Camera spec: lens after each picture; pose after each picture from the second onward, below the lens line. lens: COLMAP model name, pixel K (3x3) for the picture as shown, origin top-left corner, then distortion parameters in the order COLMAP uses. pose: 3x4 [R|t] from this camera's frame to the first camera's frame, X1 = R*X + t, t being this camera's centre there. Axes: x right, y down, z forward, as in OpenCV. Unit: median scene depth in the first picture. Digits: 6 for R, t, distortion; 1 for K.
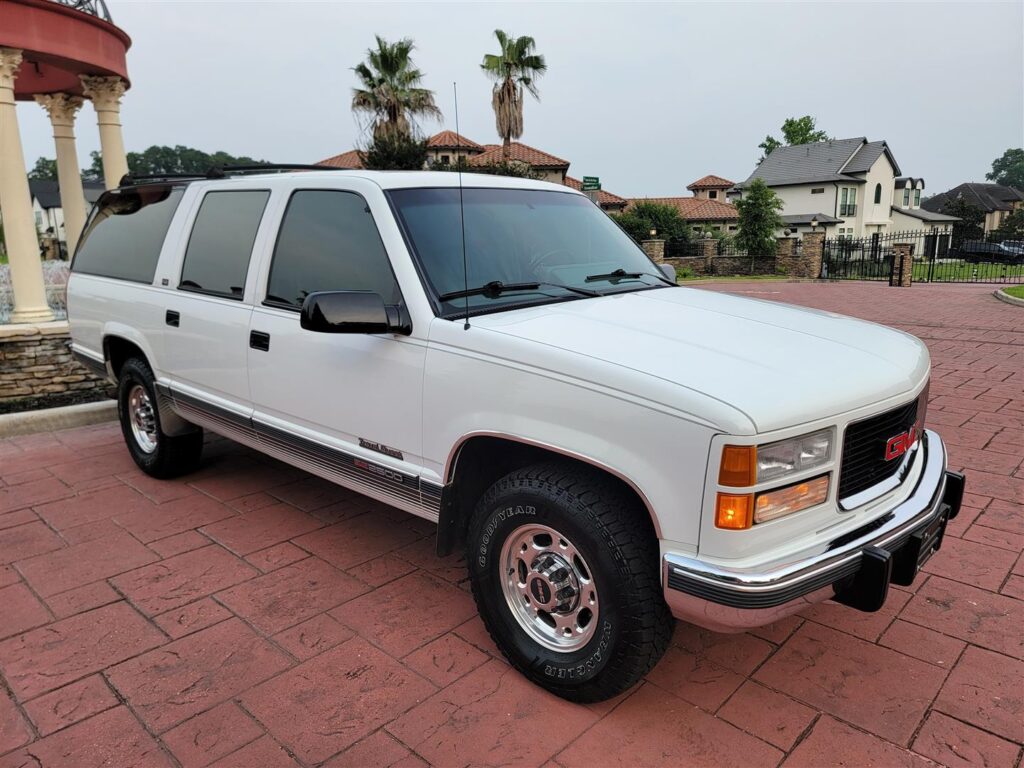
lens RADIAL K [[704.9, 0, 529.8], [0, 704.9, 381.5], [0, 0, 1]] dist [0.068511, -0.061369]
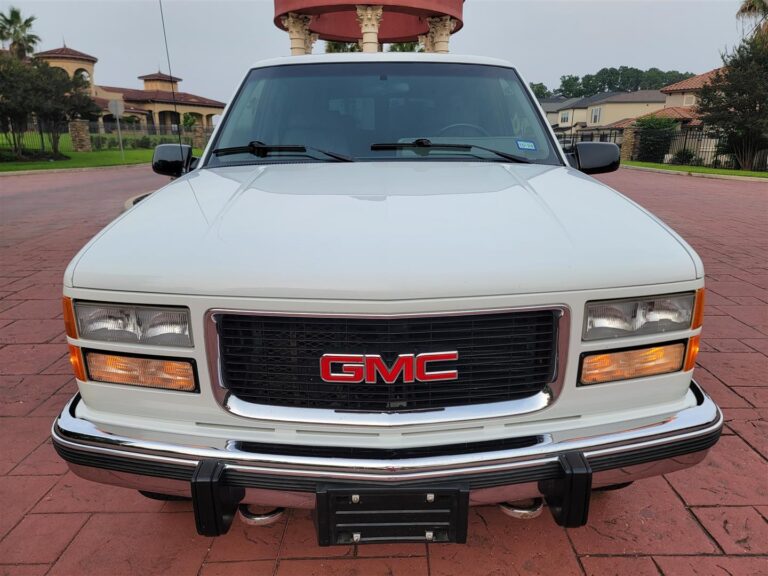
lens RADIAL K [[528.7, 0, 399.7], [0, 528.7, 294.6], [0, 0, 1]] dist [0.068511, -0.061369]
pose [[0.693365, 0.214654, -0.687873, 0.541382], [-0.154319, 0.976686, 0.149229, -0.045484], [0.703869, 0.002682, 0.710325, 0.379348]]
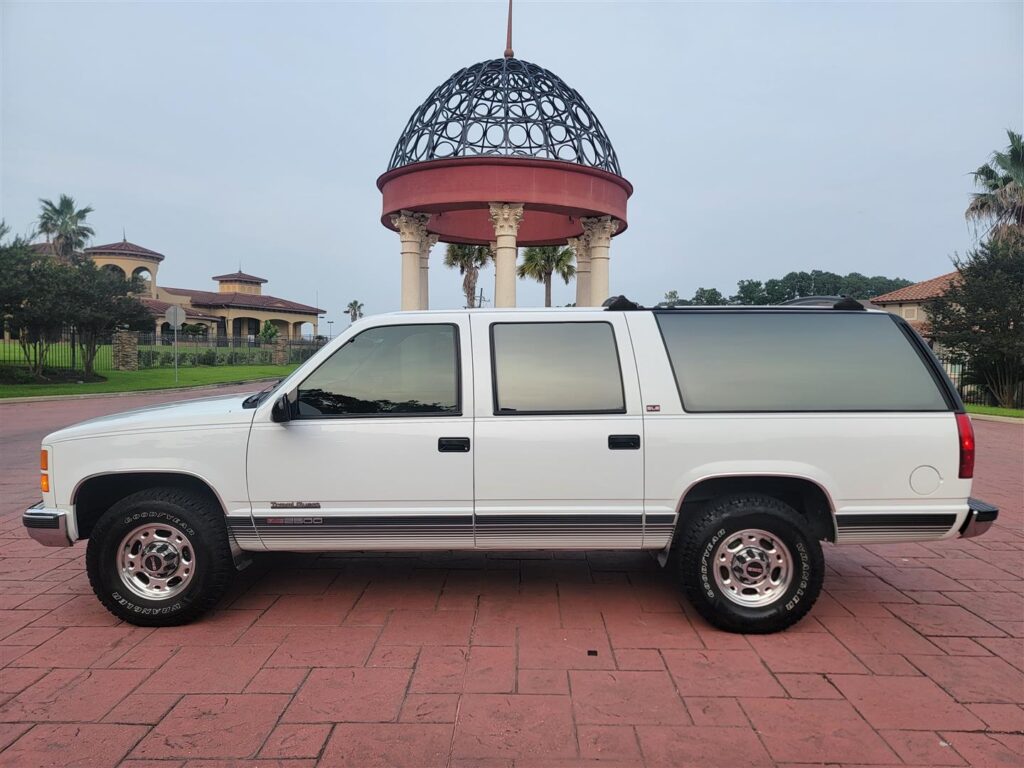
lens RADIAL K [[704.9, 0, 529.0], [0, 704.9, 395.1], [0, 0, 1]] dist [0.068511, -0.061369]
pose [[0.684978, 0.064120, -0.725736, 0.374709], [-0.166629, 0.983505, -0.070376, -0.124837], [0.709253, 0.169135, 0.684364, 0.491107]]
